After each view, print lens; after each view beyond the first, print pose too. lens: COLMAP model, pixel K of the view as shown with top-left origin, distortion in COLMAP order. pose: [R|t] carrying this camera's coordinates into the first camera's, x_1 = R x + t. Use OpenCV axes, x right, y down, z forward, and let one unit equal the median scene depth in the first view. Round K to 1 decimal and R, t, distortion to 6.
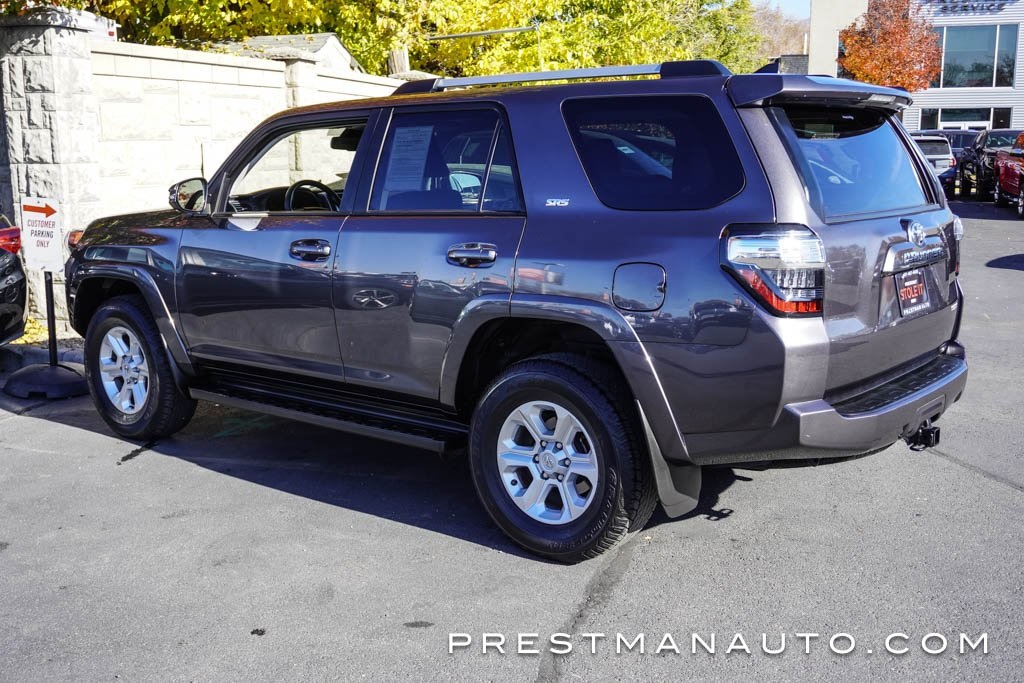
lens RADIAL K [[1088.1, 0, 510.0], [0, 1088.1, 336.3], [0, 0, 1]] dist [0.008852, 0.000000]
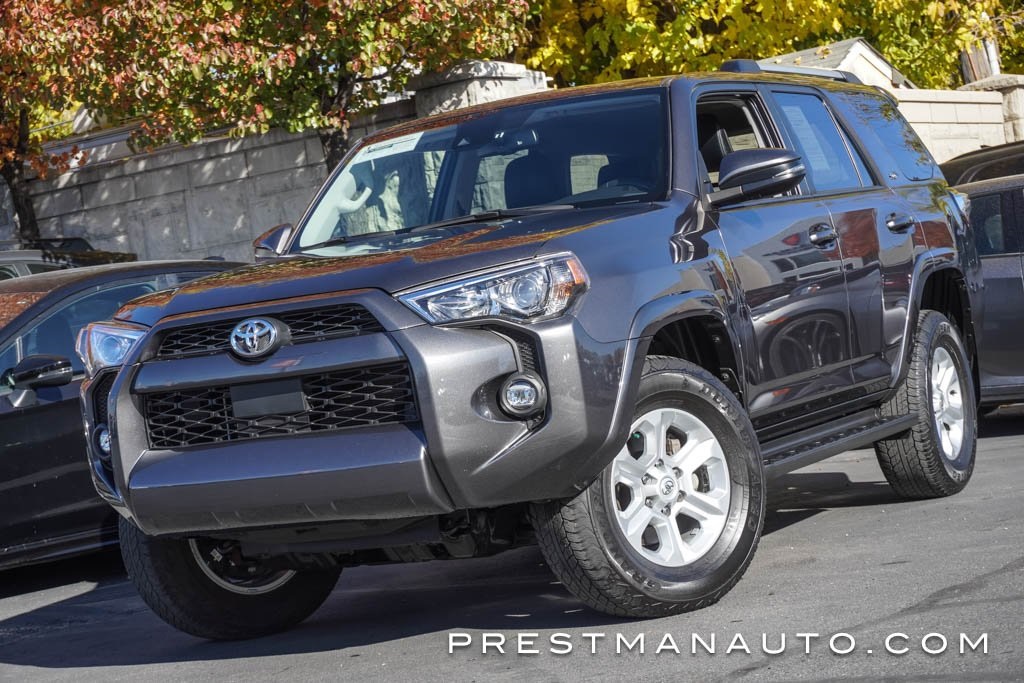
lens RADIAL K [[2172.4, 0, 507.3], [0, 2172.4, 346.8], [0, 0, 1]] dist [0.073507, 0.000000]
pose [[0.927172, -0.122789, -0.353941, 0.135421], [0.070041, 0.984918, -0.158210, 0.157109], [0.368029, 0.121897, 0.921789, -0.419711]]
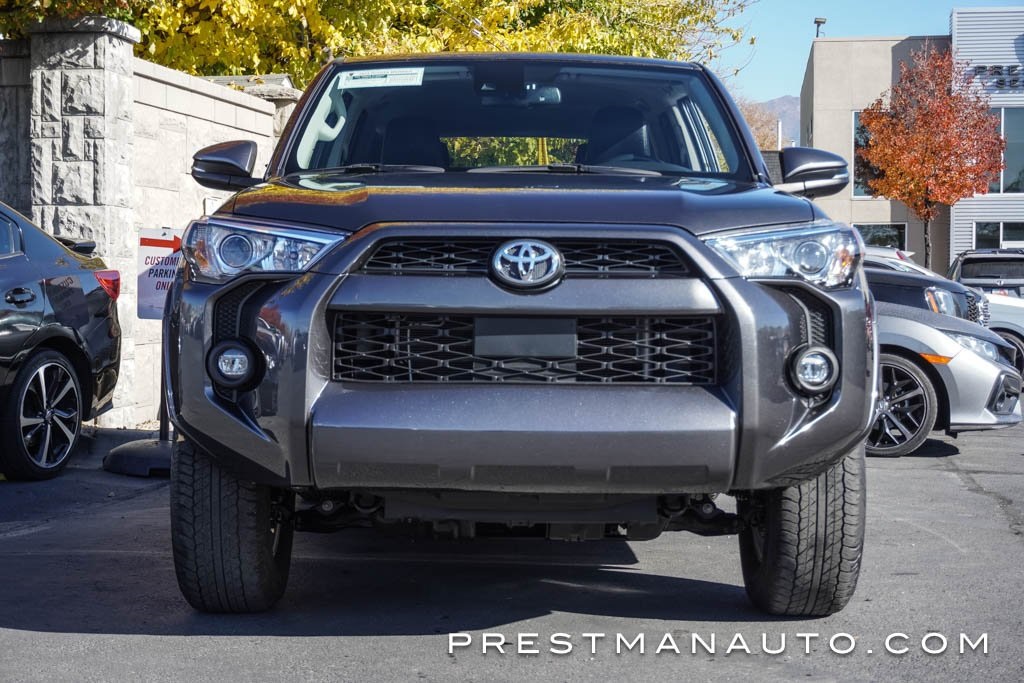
lens RADIAL K [[1758.2, 0, 517.7], [0, 1758.2, 331.7], [0, 0, 1]] dist [0.033946, 0.000000]
pose [[0.991593, 0.003338, 0.129351, -0.282211], [0.016420, 0.988339, -0.151379, 0.125083], [-0.128348, 0.152231, 0.979976, -0.252268]]
